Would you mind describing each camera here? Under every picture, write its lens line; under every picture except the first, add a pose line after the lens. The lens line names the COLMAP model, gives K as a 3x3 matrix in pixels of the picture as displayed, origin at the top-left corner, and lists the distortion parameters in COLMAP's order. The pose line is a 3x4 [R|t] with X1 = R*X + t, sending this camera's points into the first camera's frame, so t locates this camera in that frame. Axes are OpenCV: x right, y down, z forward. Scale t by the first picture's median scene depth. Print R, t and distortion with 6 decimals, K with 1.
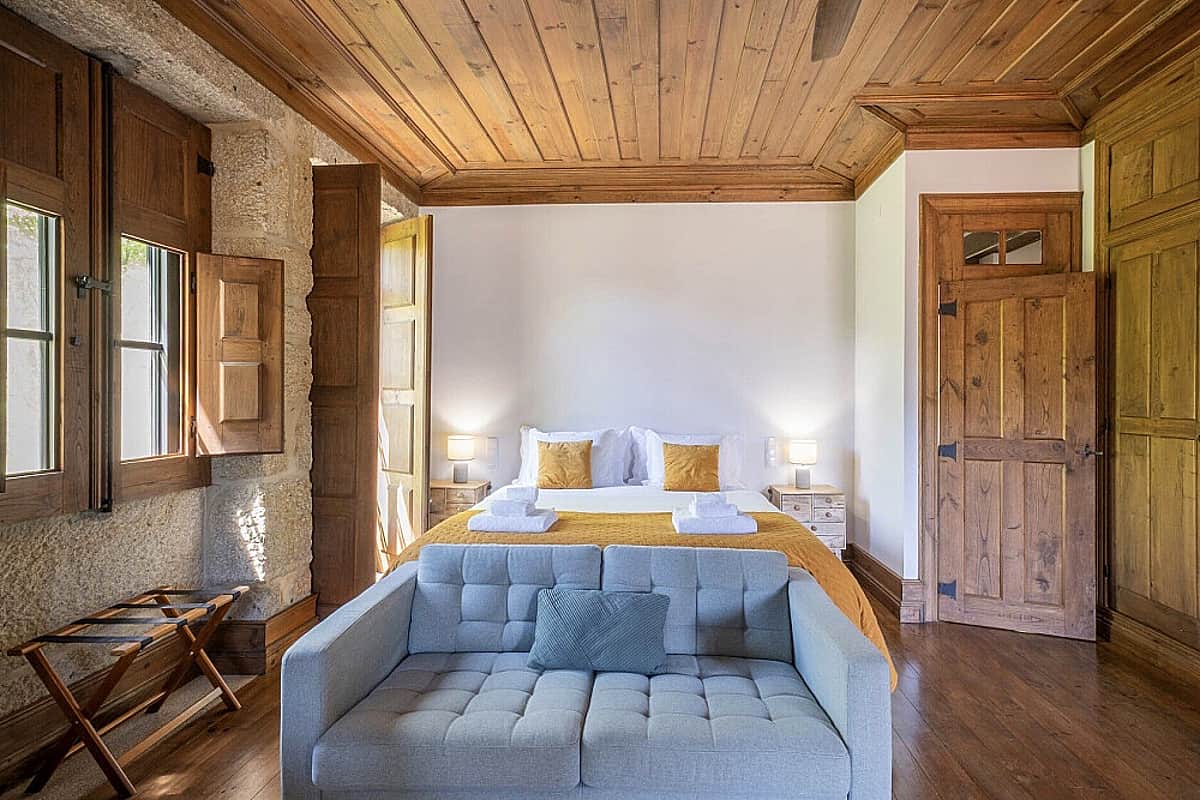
lens RADIAL K [[621.0, 0, 584.0], [0, 621.0, 394.5], [0, 0, 1]] dist [0.020812, -0.000231]
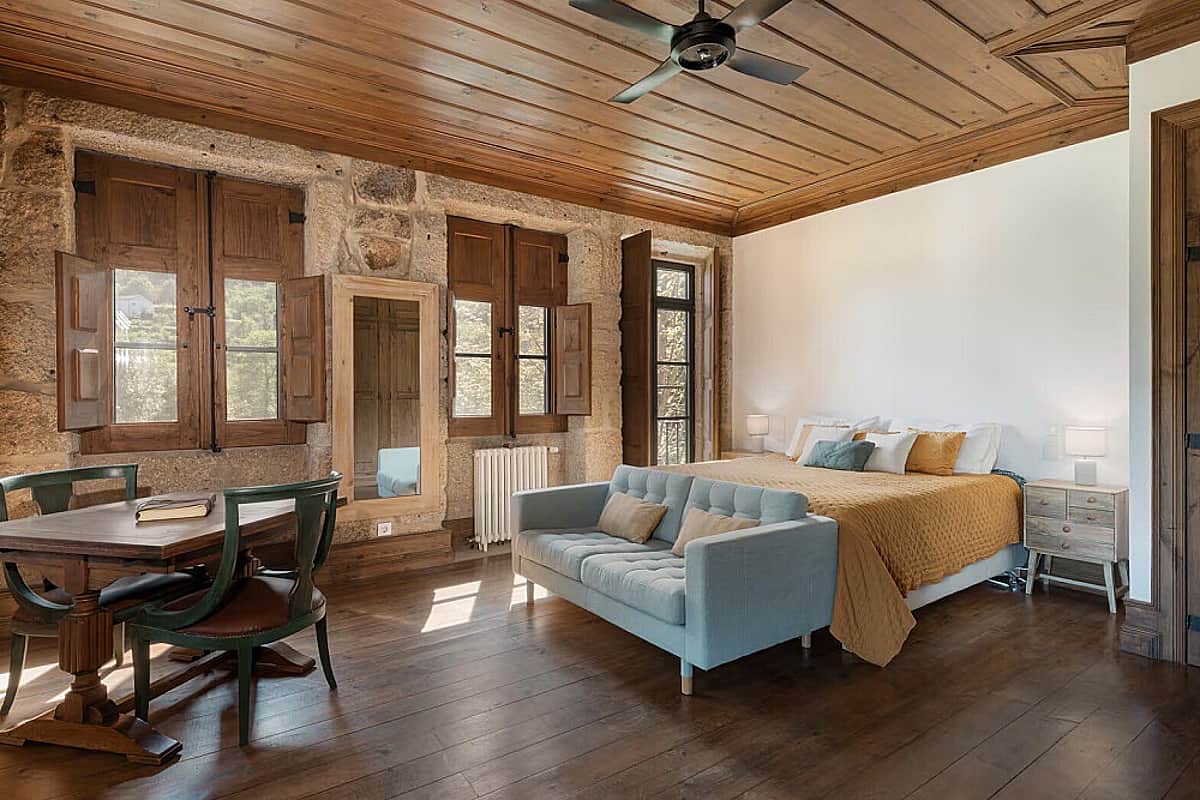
lens RADIAL K [[621.0, 0, 584.0], [0, 621.0, 394.5], [0, 0, 1]] dist [0.020812, -0.000231]
pose [[0.604618, -0.001742, -0.796514, 0.791463], [0.003923, 0.999992, 0.000791, 0.031875], [0.796506, -0.003603, 0.604620, -0.051068]]
